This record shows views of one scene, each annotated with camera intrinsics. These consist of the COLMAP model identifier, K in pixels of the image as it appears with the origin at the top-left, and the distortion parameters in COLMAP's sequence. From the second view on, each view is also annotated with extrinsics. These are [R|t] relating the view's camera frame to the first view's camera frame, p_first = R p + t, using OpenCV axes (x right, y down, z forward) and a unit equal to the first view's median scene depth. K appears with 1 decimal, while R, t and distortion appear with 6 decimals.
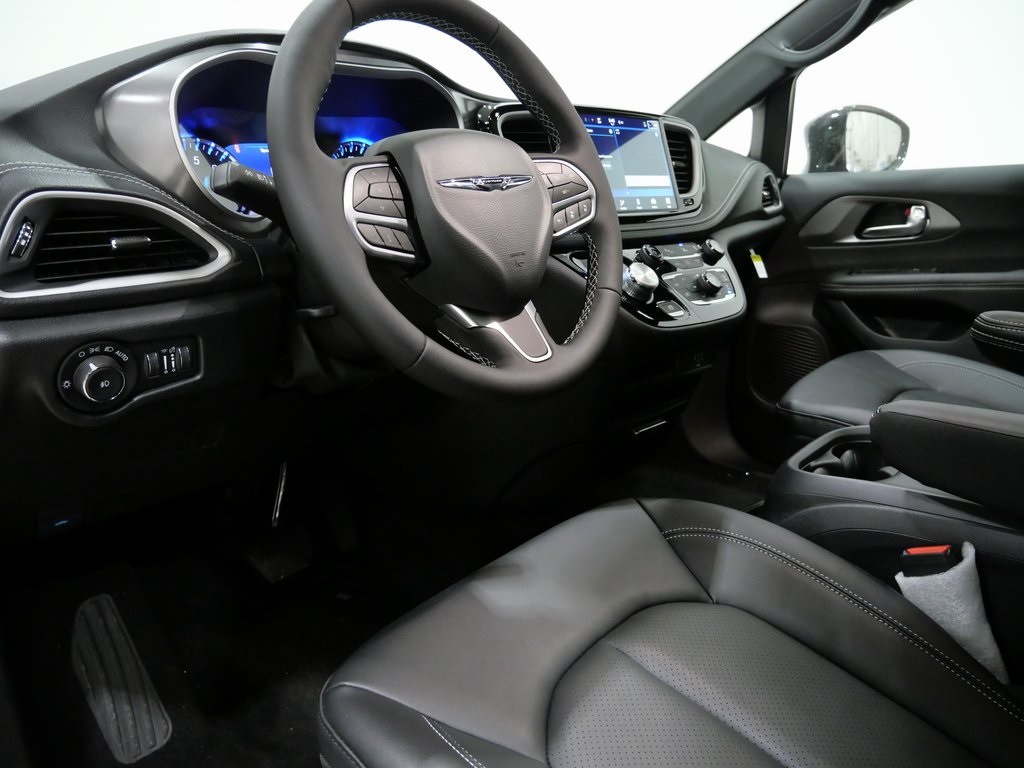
lens RADIAL K [[743.8, 0, 520.1], [0, 743.8, 380.4], [0, 0, 1]] dist [-0.027808, -0.002000]
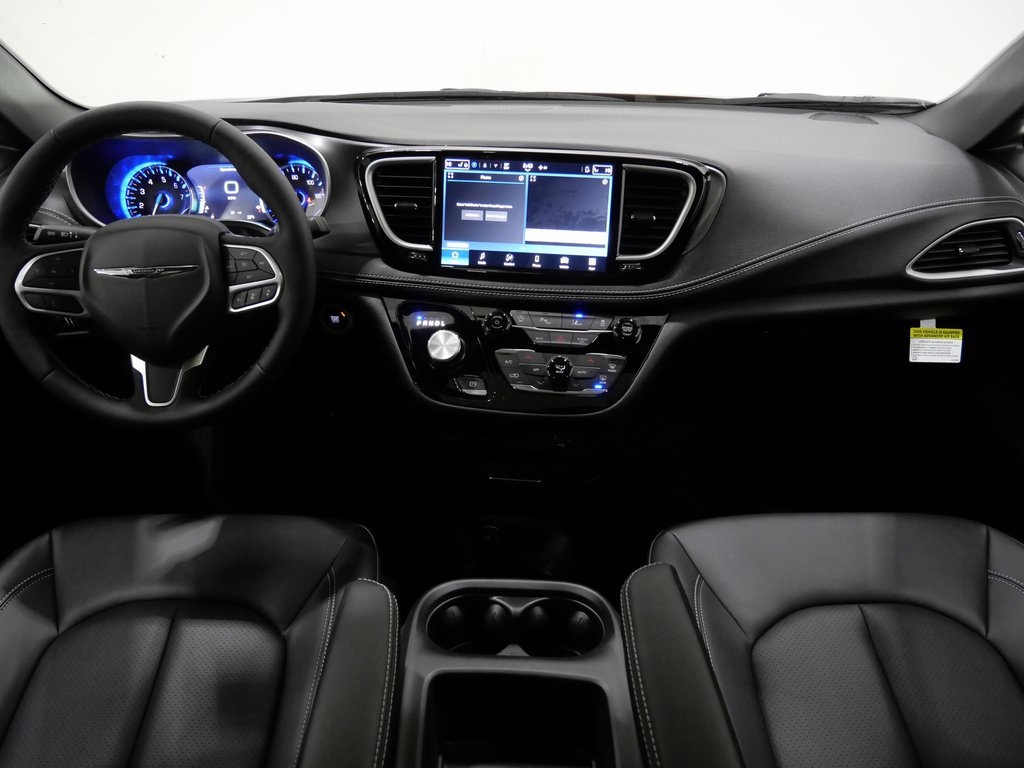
lens RADIAL K [[743.8, 0, 510.4], [0, 743.8, 382.2], [0, 0, 1]] dist [-0.027808, -0.002000]
pose [[0.648115, 0.385859, -0.656551, 0.769950], [-0.214911, 0.919764, 0.328402, -0.380012], [0.730589, -0.071742, 0.679038, 0.326538]]
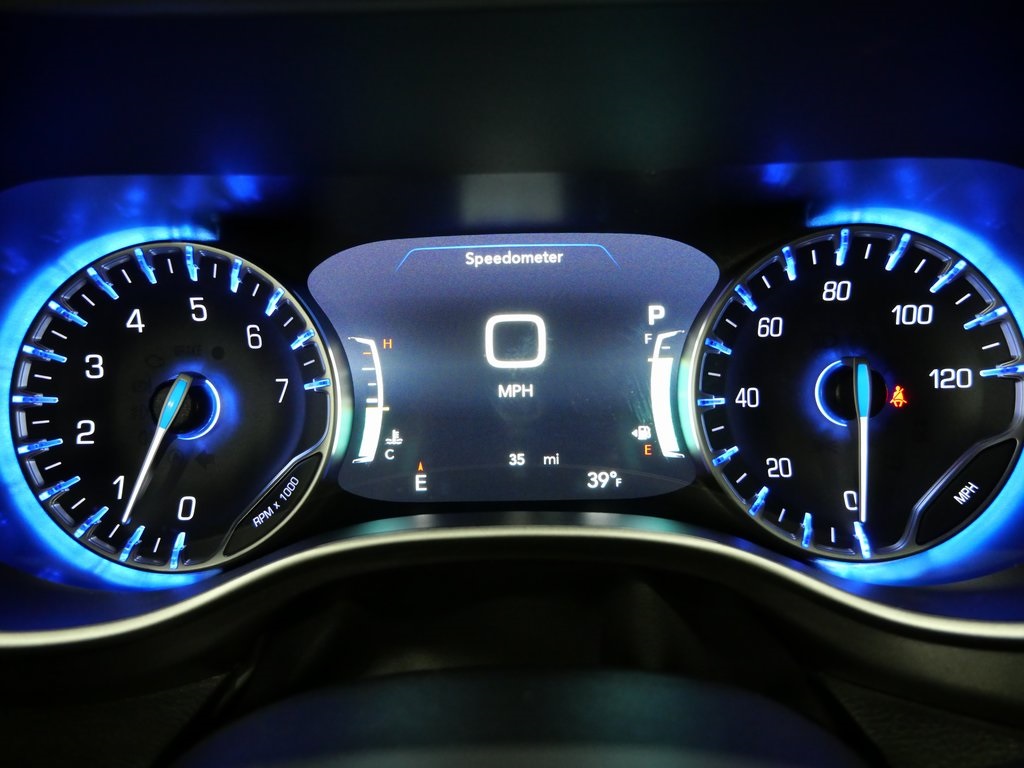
lens RADIAL K [[889.0, 0, 503.3], [0, 889.0, 381.8], [0, 0, 1]] dist [-0.008006, 0.009747]
pose [[0.619310, 0.267431, -0.738198, -0.054469], [-0.193531, 0.963190, 0.186577, -0.246723], [0.760921, 0.027315, 0.648269, 0.585447]]
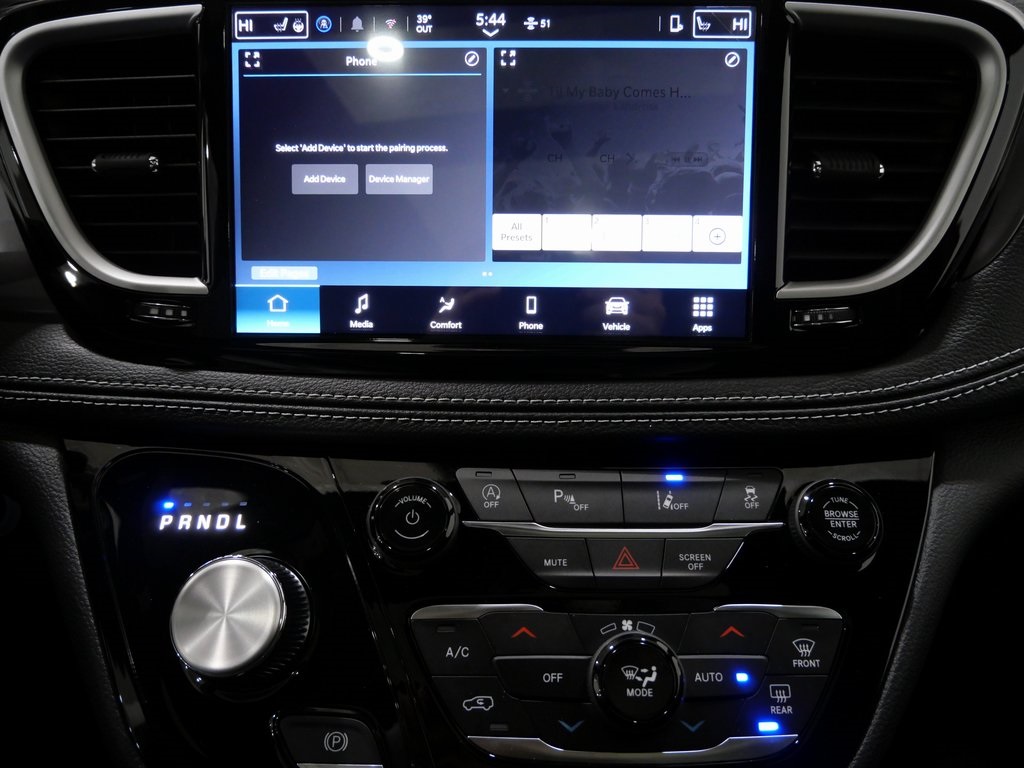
lens RADIAL K [[775.6, 0, 510.4], [0, 775.6, 388.2], [0, 0, 1]] dist [-0.045644, 0.007213]
pose [[0.701175, 0.291844, -0.650524, 0.349828], [-0.186320, 0.955686, 0.227922, -0.267110], [0.688214, -0.038607, 0.724480, 0.738839]]
